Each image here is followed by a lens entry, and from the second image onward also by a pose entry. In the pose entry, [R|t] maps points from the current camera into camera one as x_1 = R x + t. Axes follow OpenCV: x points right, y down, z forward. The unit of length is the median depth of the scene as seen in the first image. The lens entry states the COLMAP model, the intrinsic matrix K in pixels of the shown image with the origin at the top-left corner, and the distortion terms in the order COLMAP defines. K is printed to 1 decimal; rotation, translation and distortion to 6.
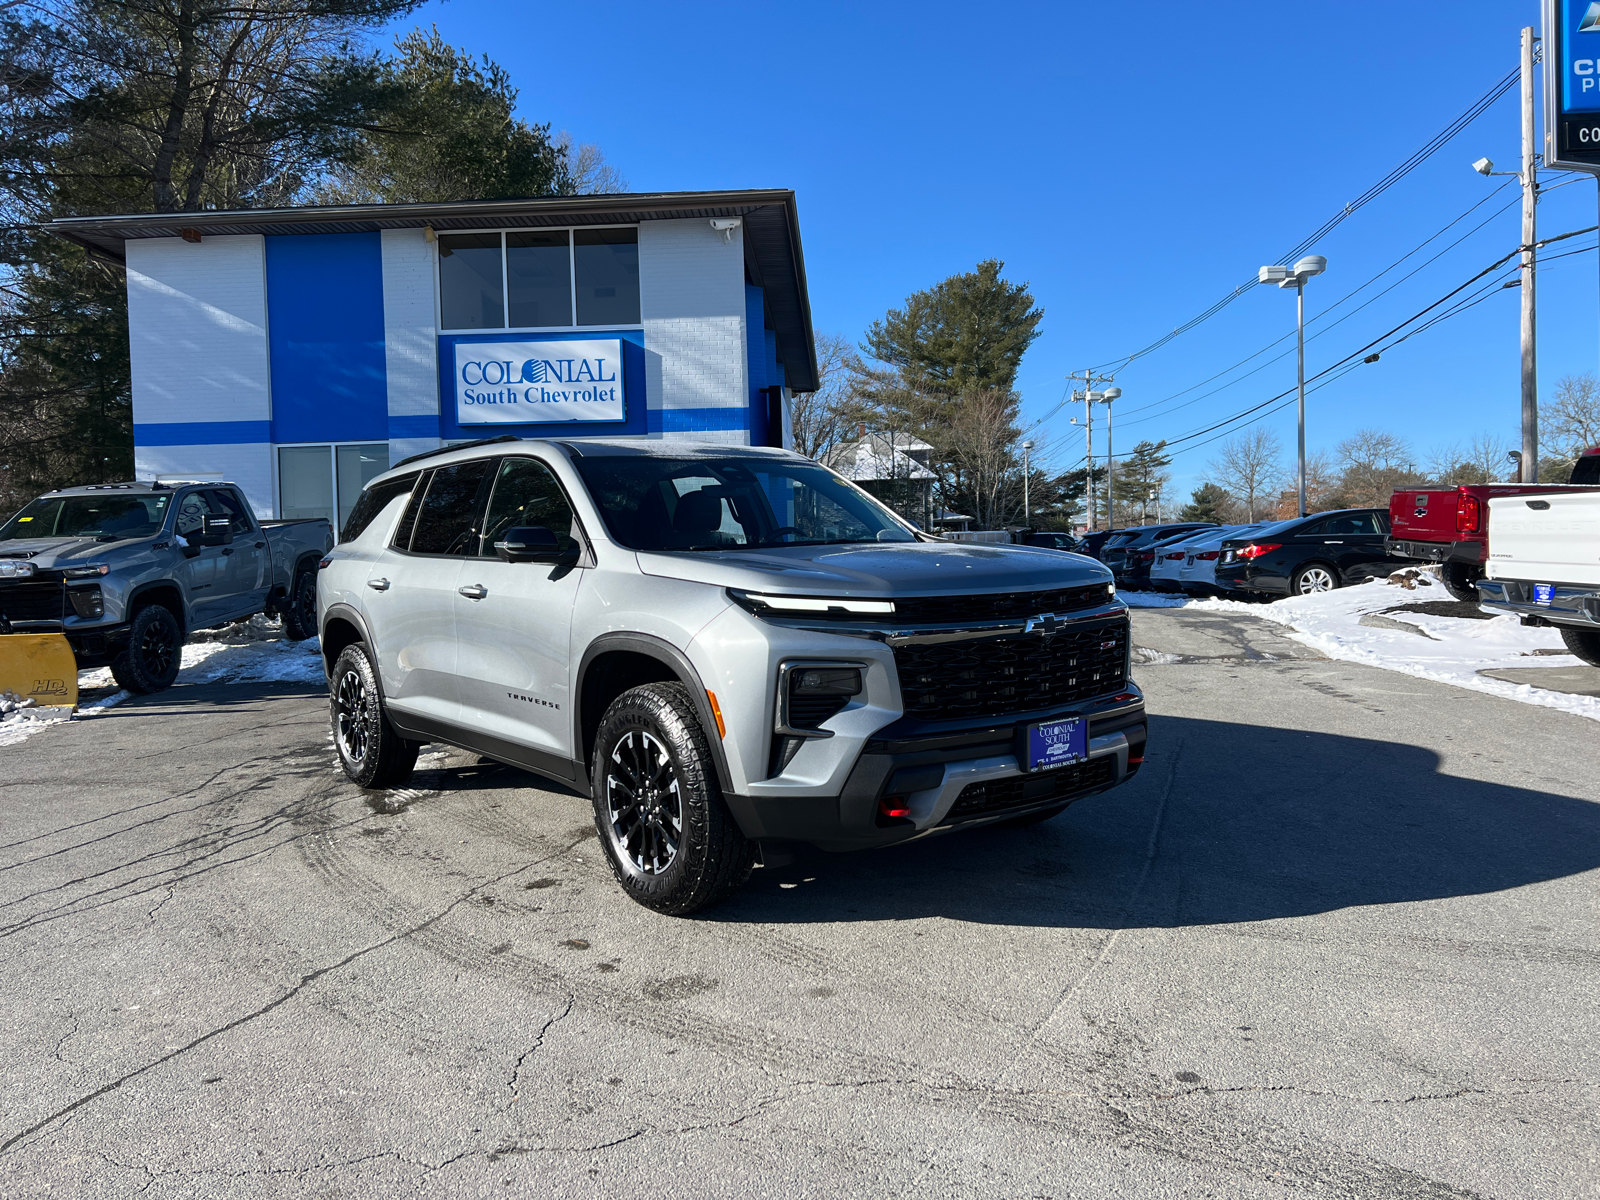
lens RADIAL K [[1202.3, 0, 791.1], [0, 1202.3, 606.2], [0, 0, 1]] dist [0.049172, -0.049435]
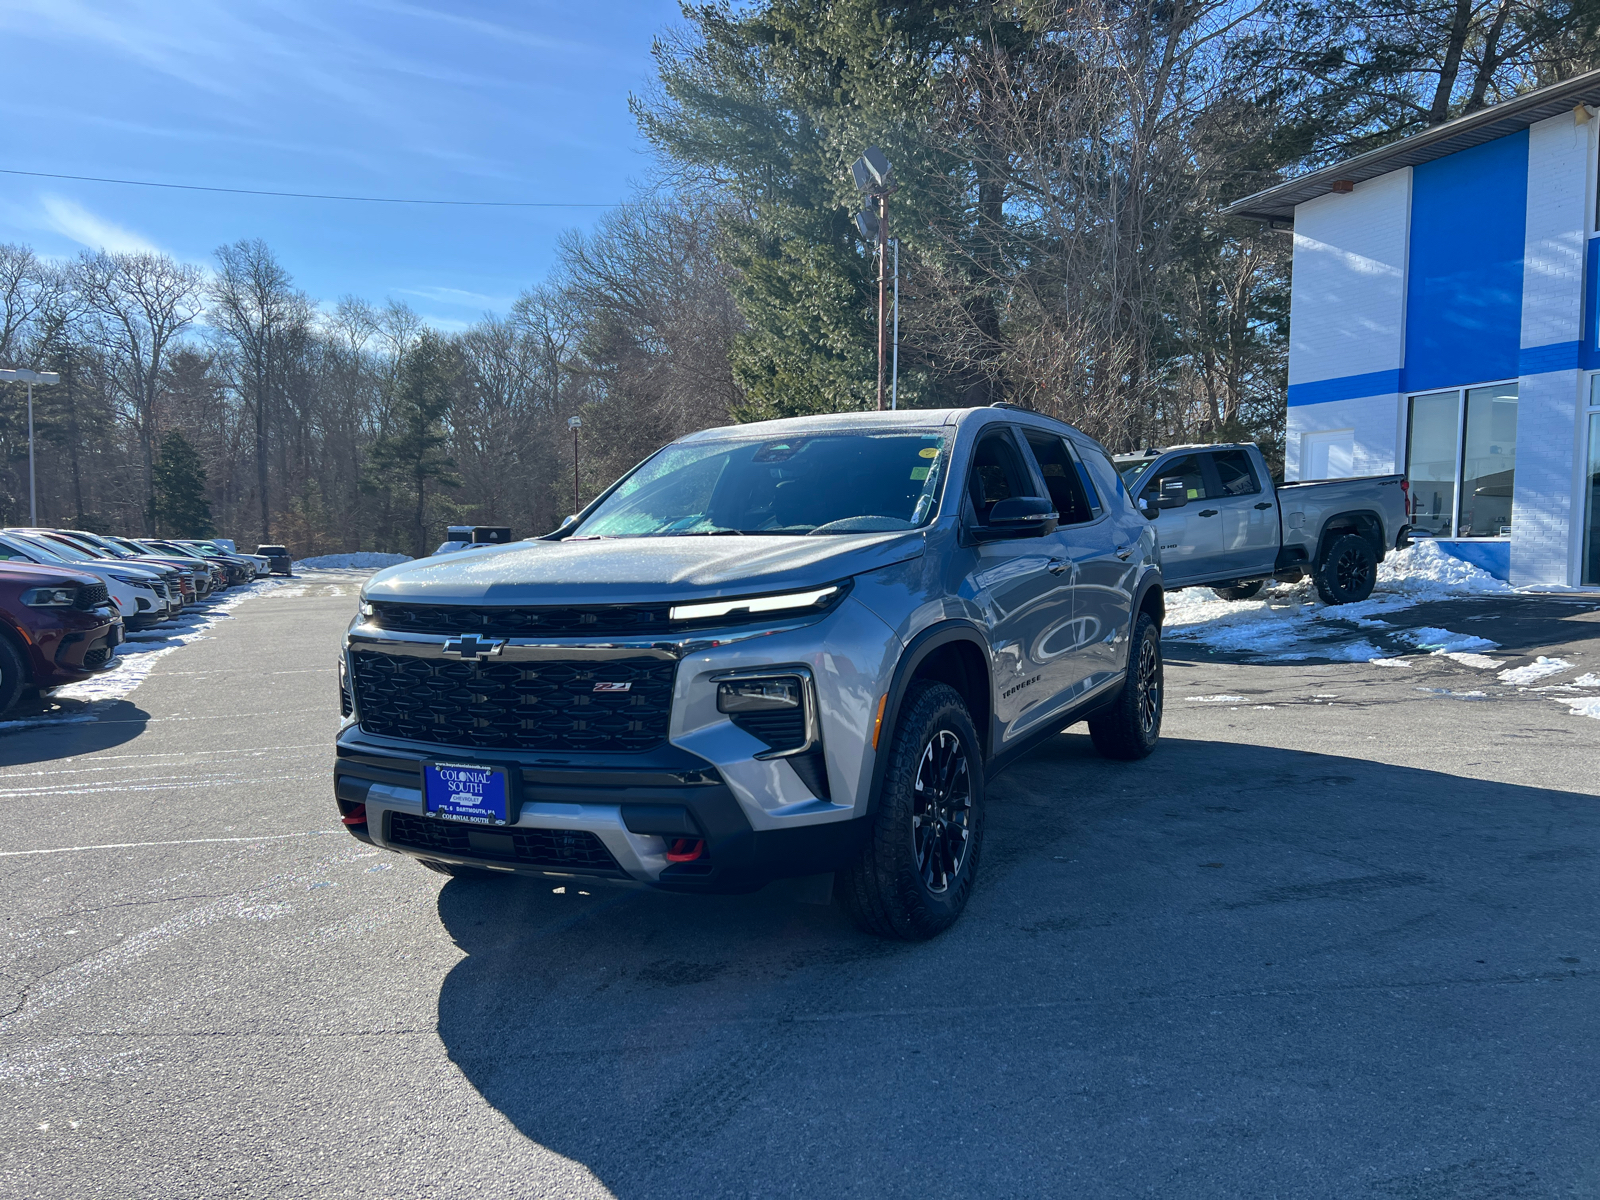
lens RADIAL K [[1204.0, 0, 808.3], [0, 1204.0, 604.0], [0, 0, 1]] dist [0.053160, -0.052523]
pose [[0.421744, 0.076487, -0.903483, 0.241568], [-0.038367, 0.997049, 0.066499, -0.017963], [0.905903, 0.006618, 0.423434, 0.197121]]
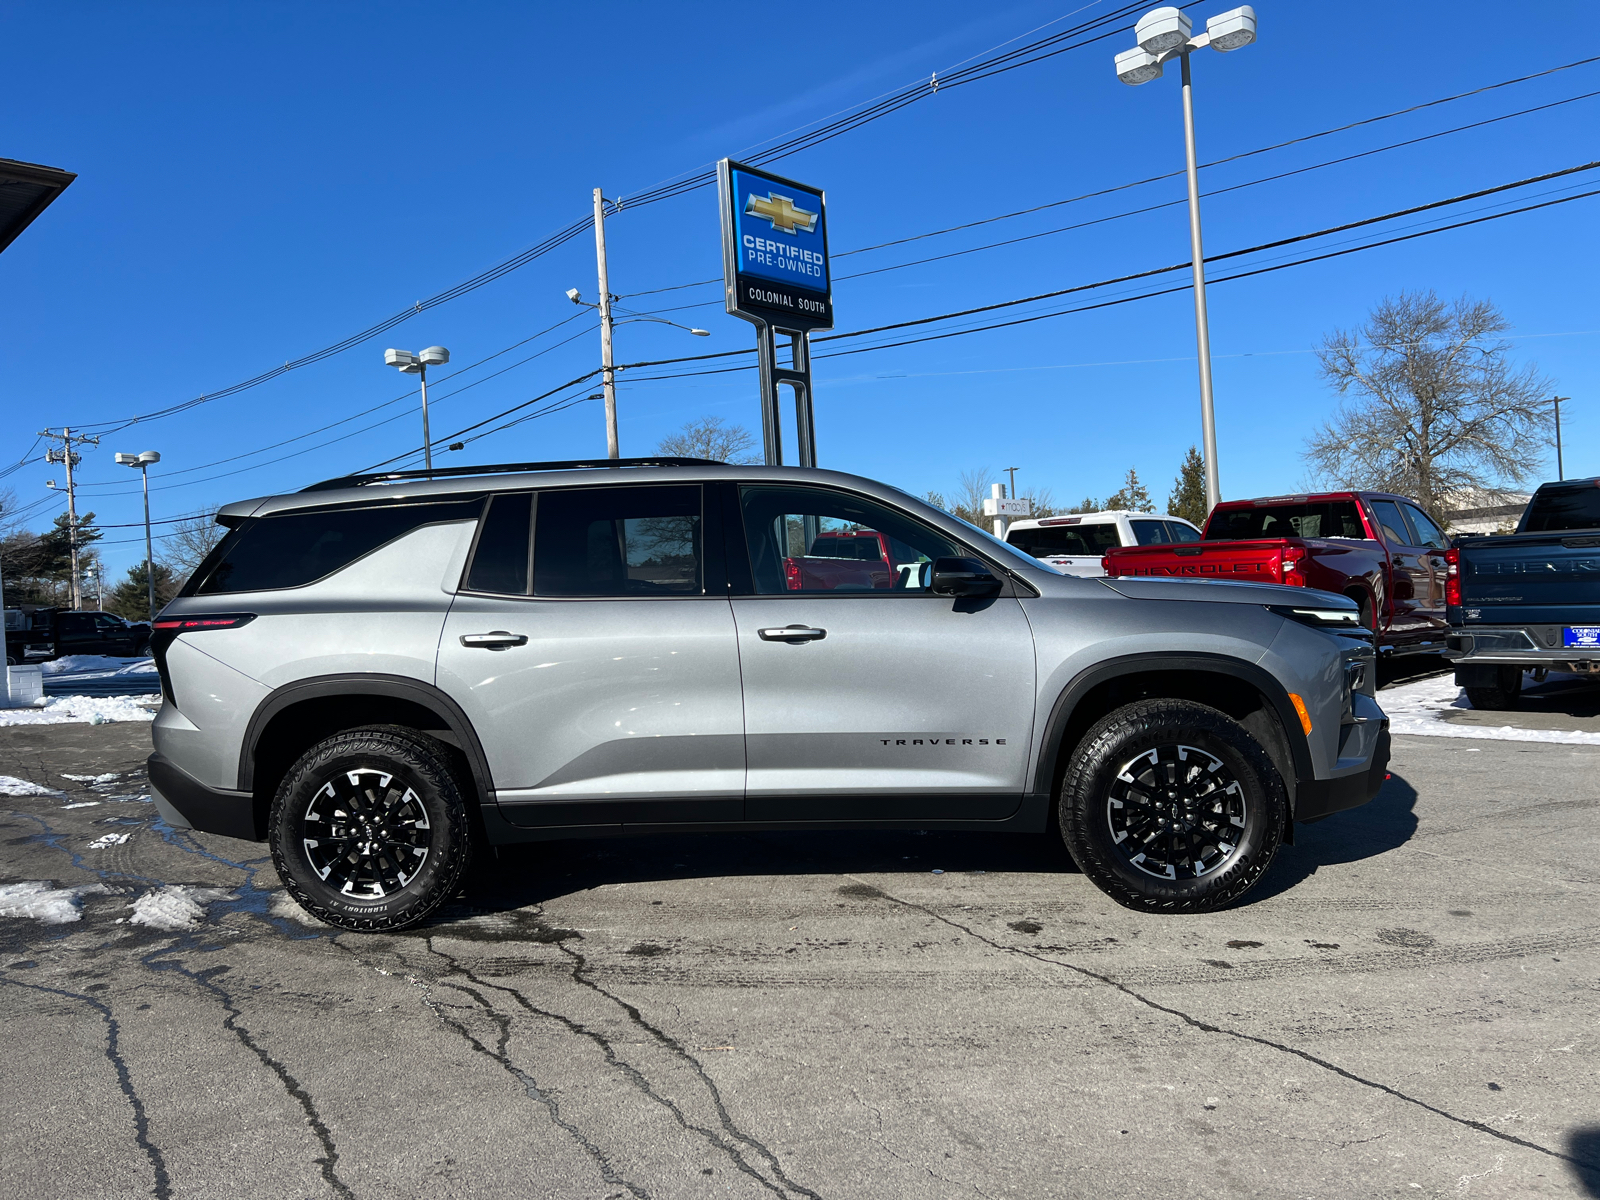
lens RADIAL K [[1202.3, 0, 794.5], [0, 1202.3, 608.9], [0, 0, 1]] dist [0.049172, -0.049435]
pose [[0.661846, -0.011925, 0.749545, -0.276069], [0.060257, 0.997484, -0.037337, 0.000828], [-0.747214, 0.069877, 0.660900, 0.129117]]
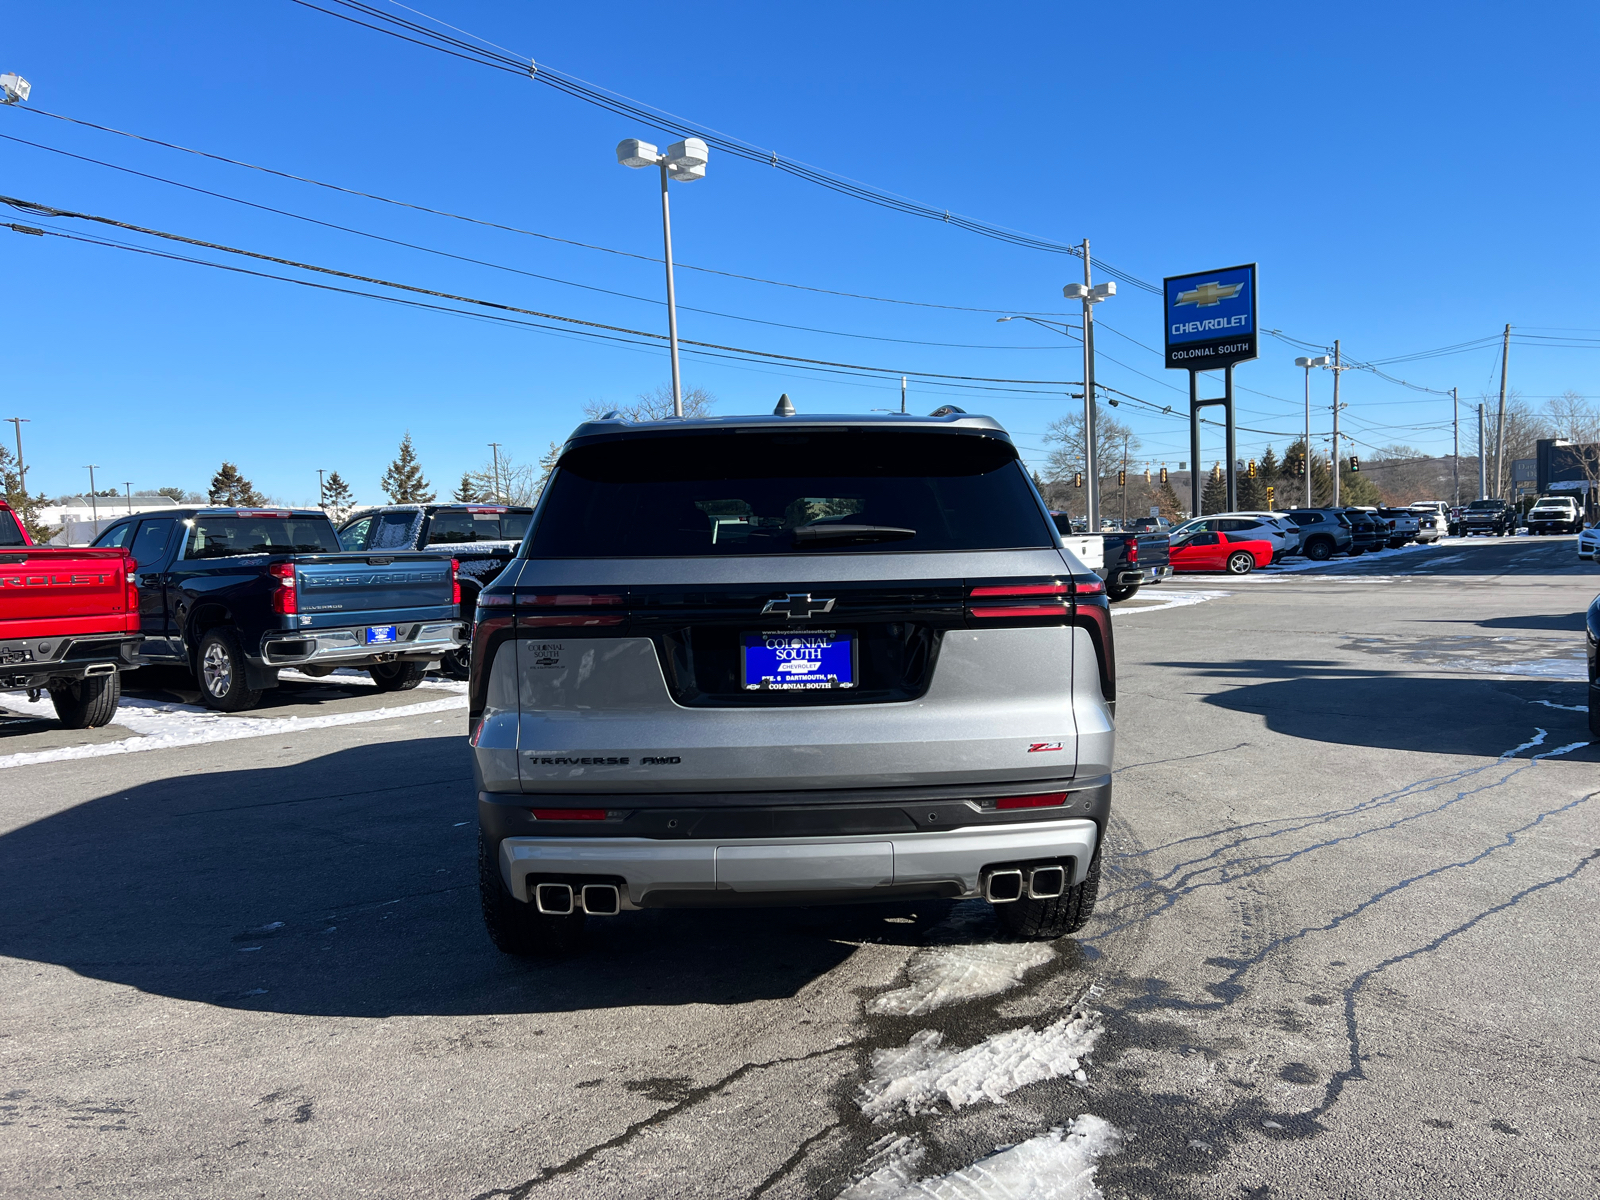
lens RADIAL K [[1202.3, 0, 792.7], [0, 1202.3, 600.9], [0, 0, 1]] dist [0.049172, -0.049435]
pose [[-0.815915, 0.027389, 0.577523, -0.235035], [0.079564, 0.994693, 0.065233, -0.029023], [-0.572671, 0.099175, -0.813764, 0.610700]]
